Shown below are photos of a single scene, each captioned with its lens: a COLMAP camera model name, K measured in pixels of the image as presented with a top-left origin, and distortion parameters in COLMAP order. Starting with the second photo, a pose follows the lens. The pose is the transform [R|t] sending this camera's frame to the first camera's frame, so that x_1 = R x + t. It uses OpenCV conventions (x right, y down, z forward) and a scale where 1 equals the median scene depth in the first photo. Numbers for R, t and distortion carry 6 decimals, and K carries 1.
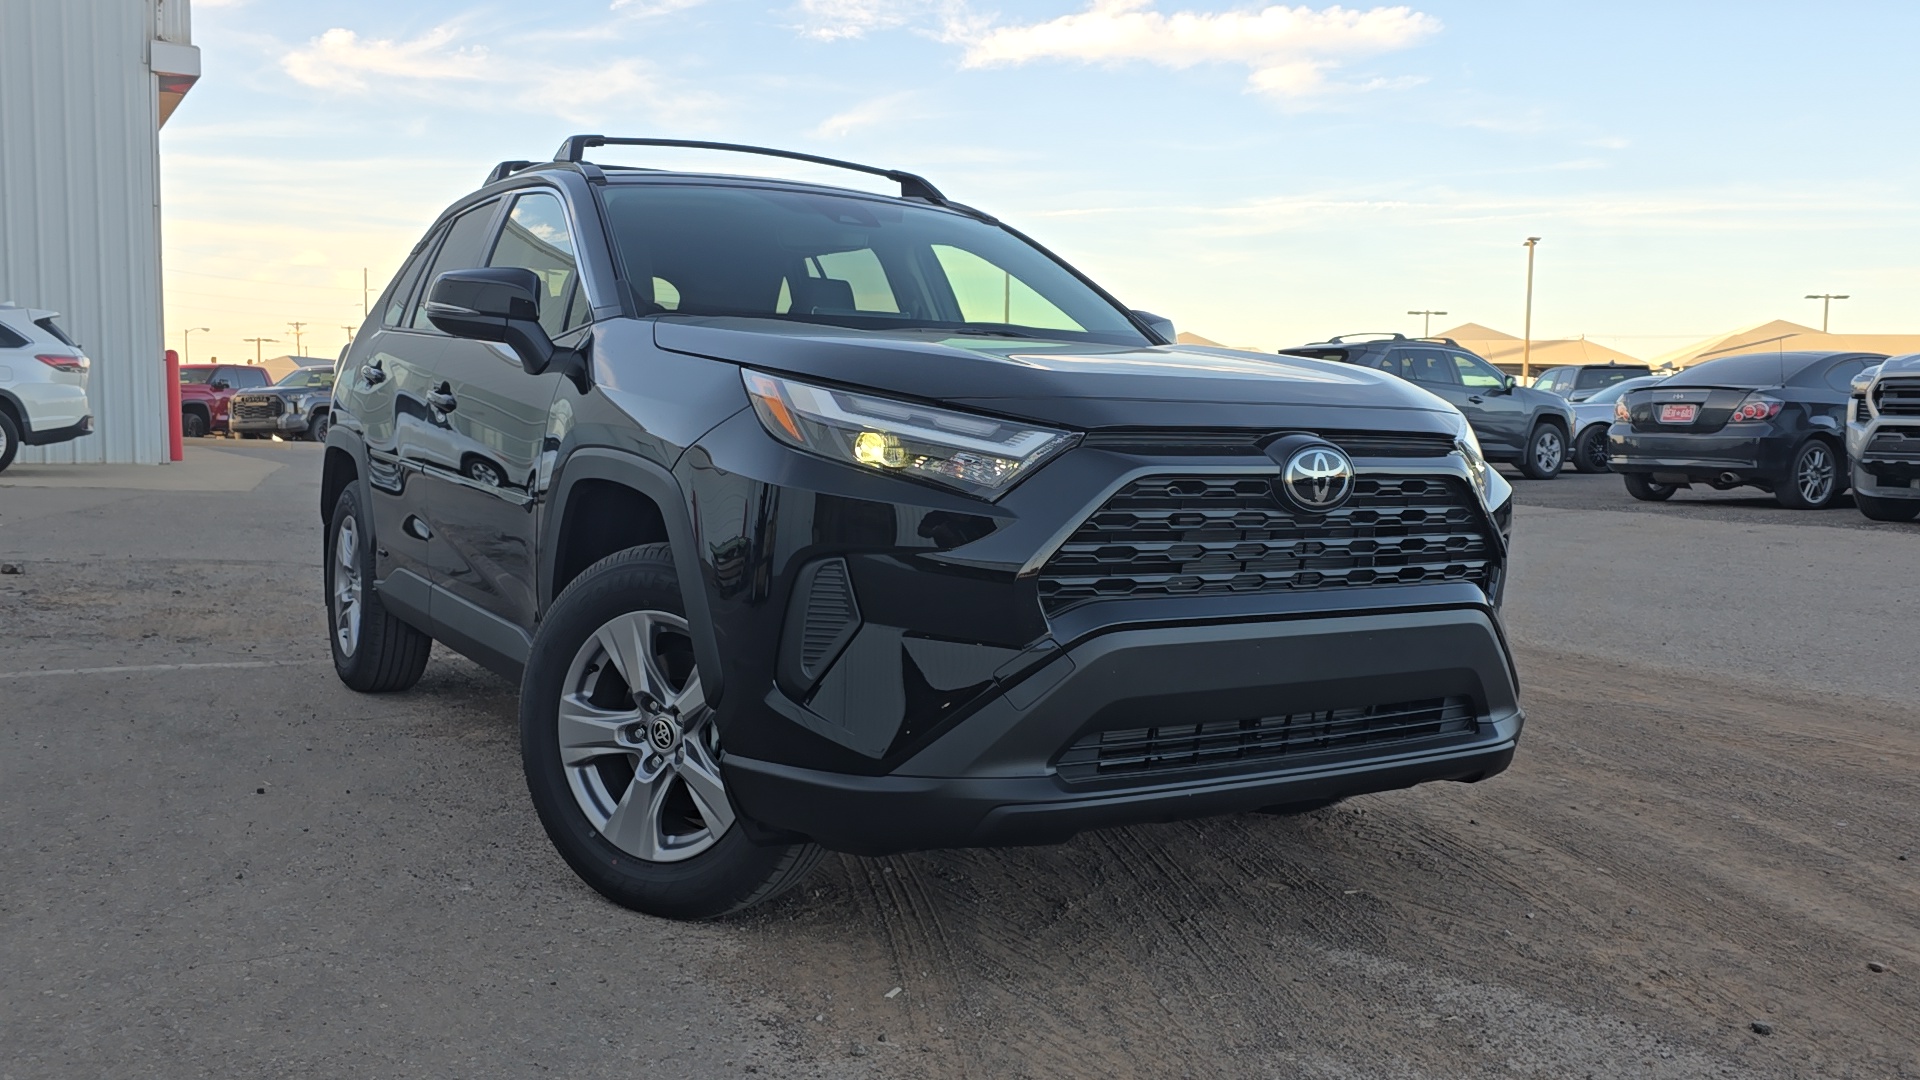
lens RADIAL K [[1584.0, 0, 970.1], [0, 1584.0, 535.1], [0, 0, 1]] dist [-0.000468, 0.001859]
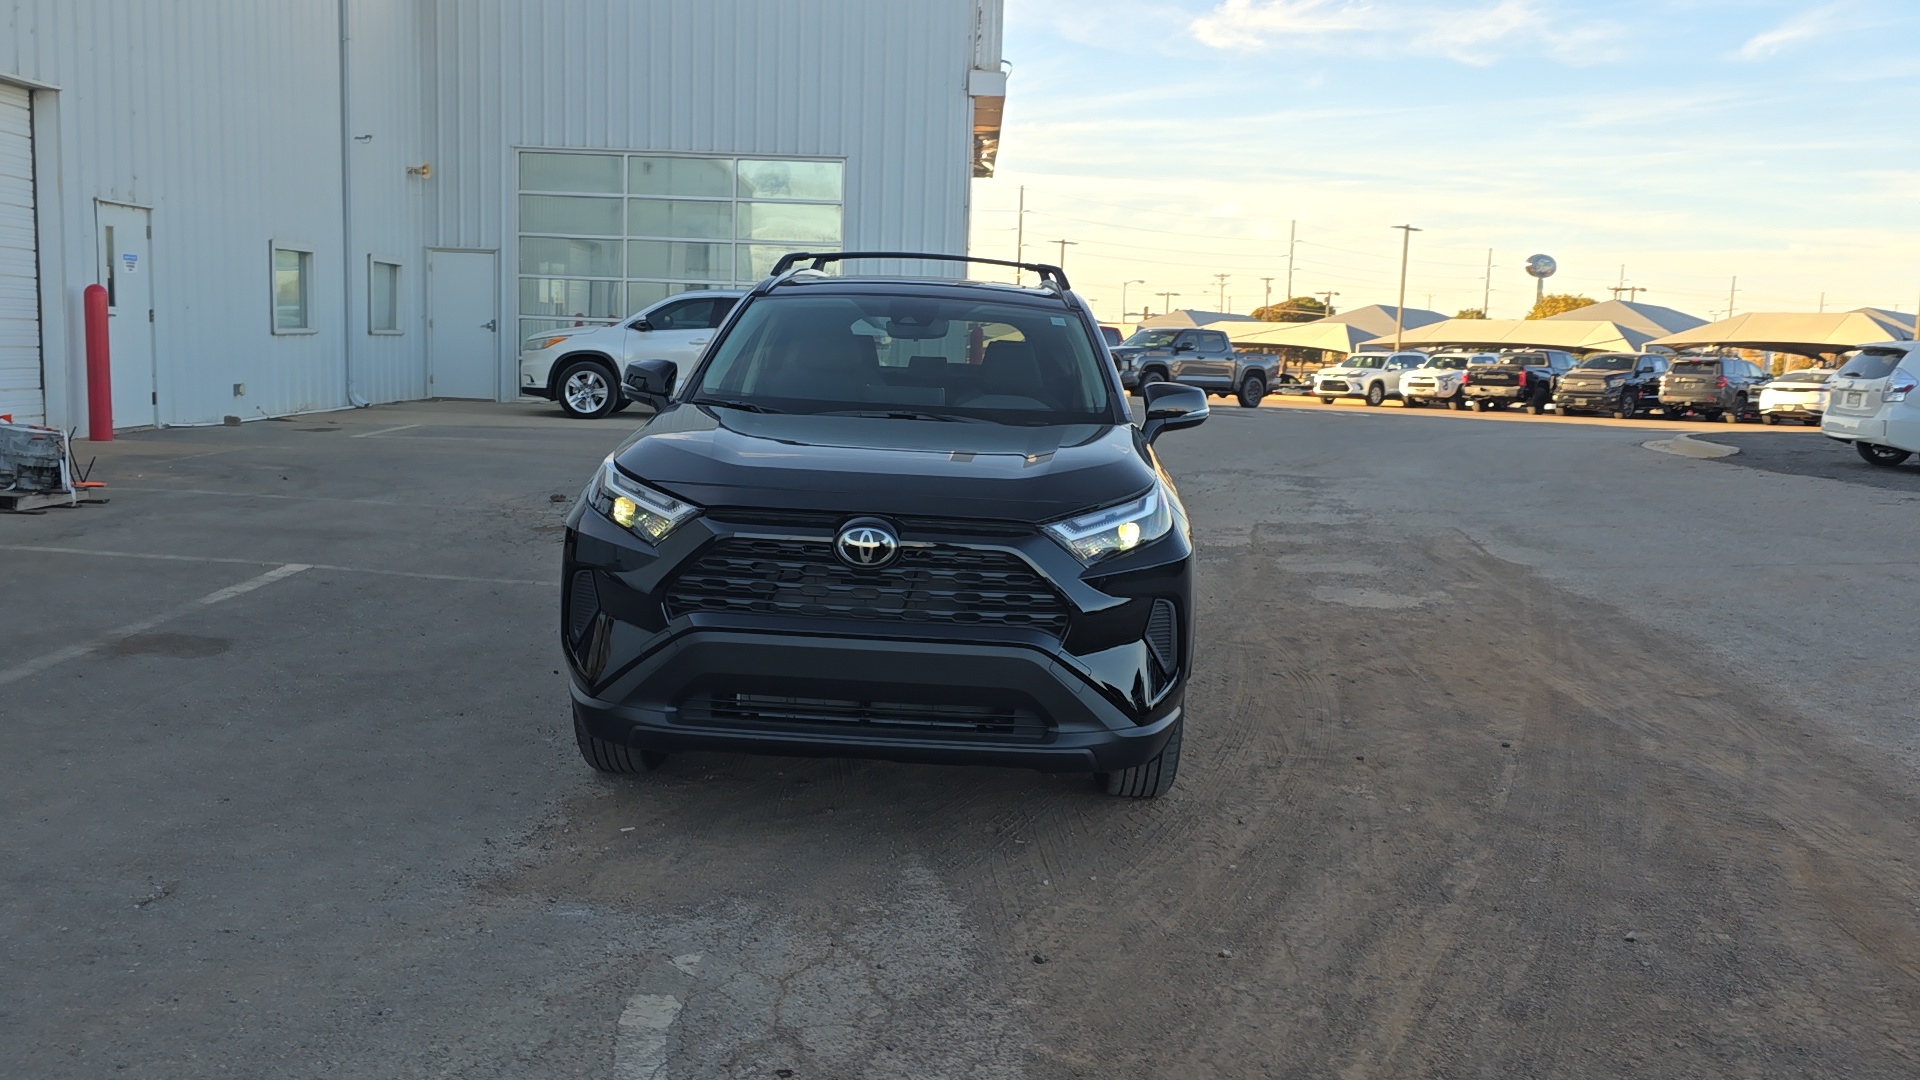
lens RADIAL K [[1576.4, 0, 948.5], [0, 1576.4, 543.6], [0, 0, 1]] dist [-0.004788, -0.010680]
pose [[0.838025, 0.083263, -0.539241, 0.739460], [-0.062224, 0.996424, 0.057155, -0.087649], [0.542072, -0.014343, 0.840210, -0.148057]]
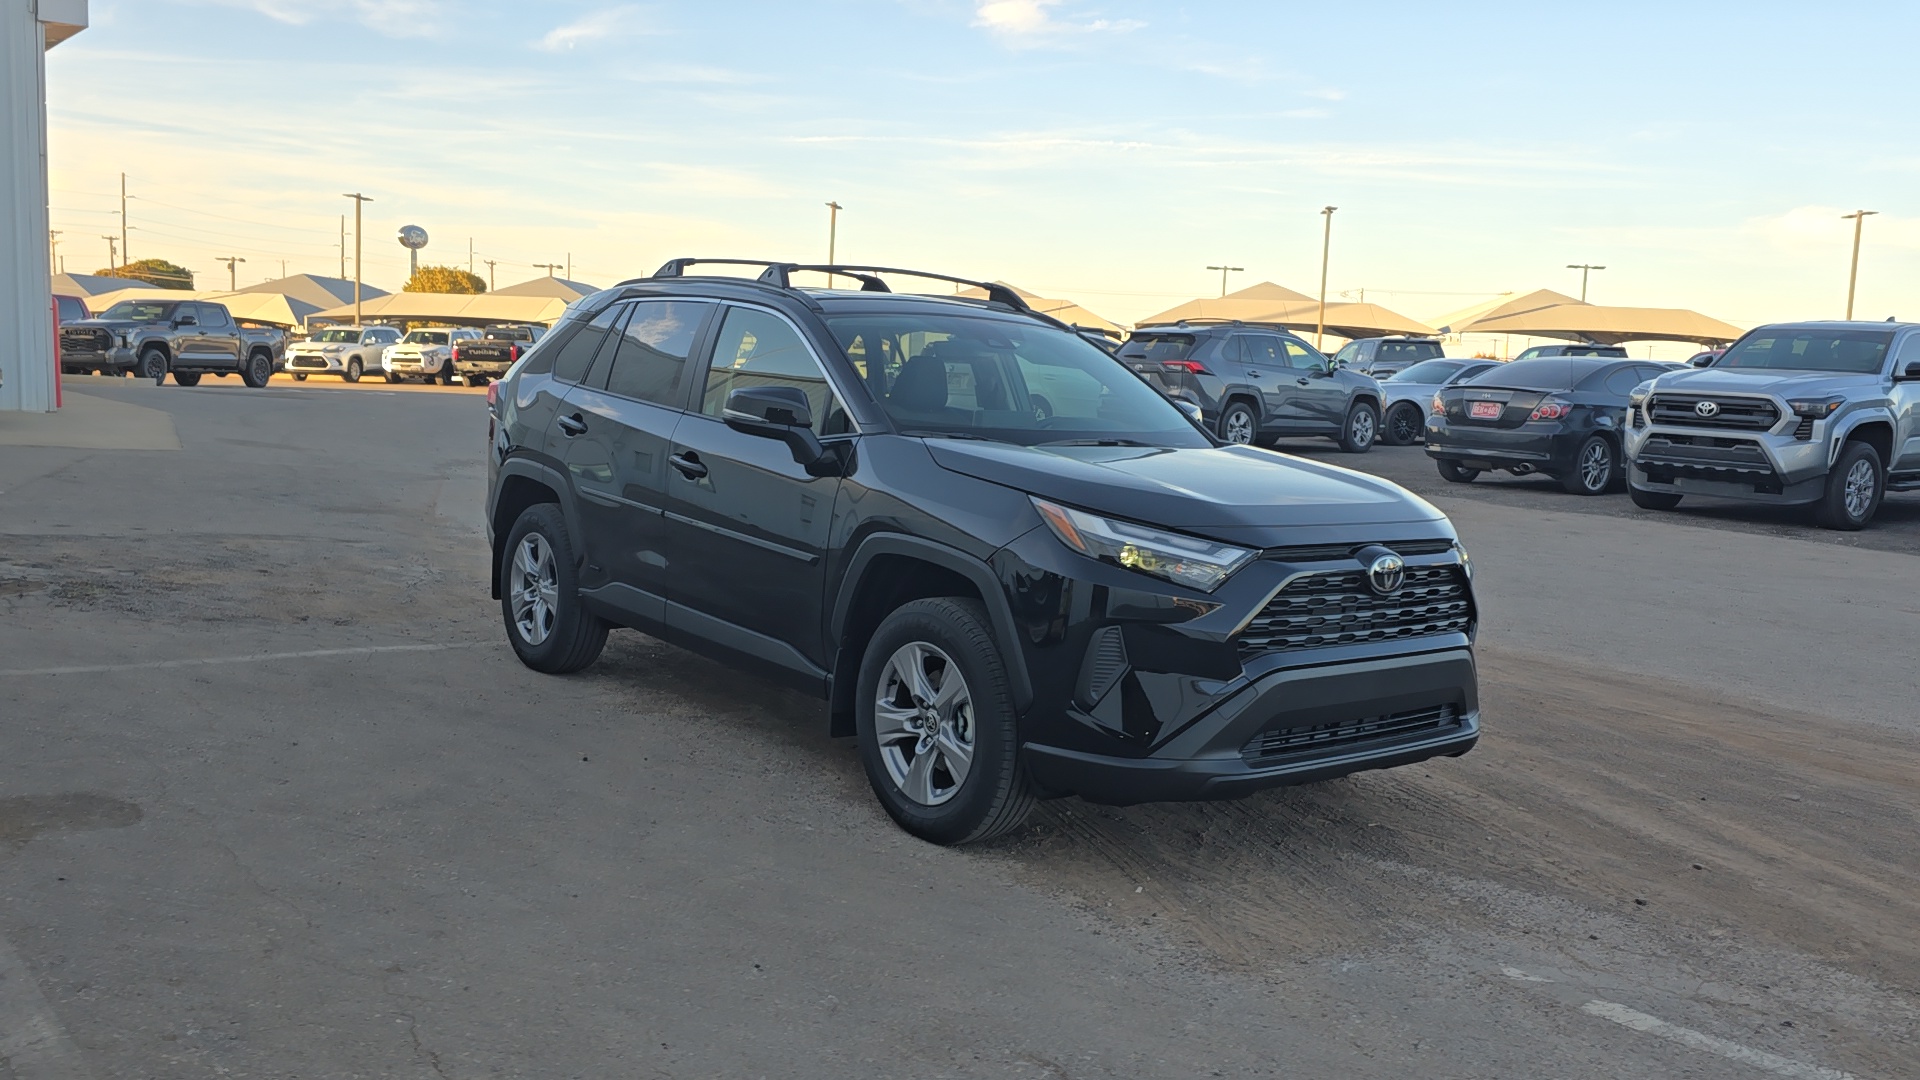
lens RADIAL K [[1574.7, 0, 955.4], [0, 1574.7, 533.6], [0, 0, 1]] dist [0.004945, 0.008212]
pose [[0.992251, 0.011854, 0.123684, -0.292711], [-0.017101, 0.998994, 0.041451, -0.094621], [-0.123068, -0.043245, 0.991456, -0.380122]]
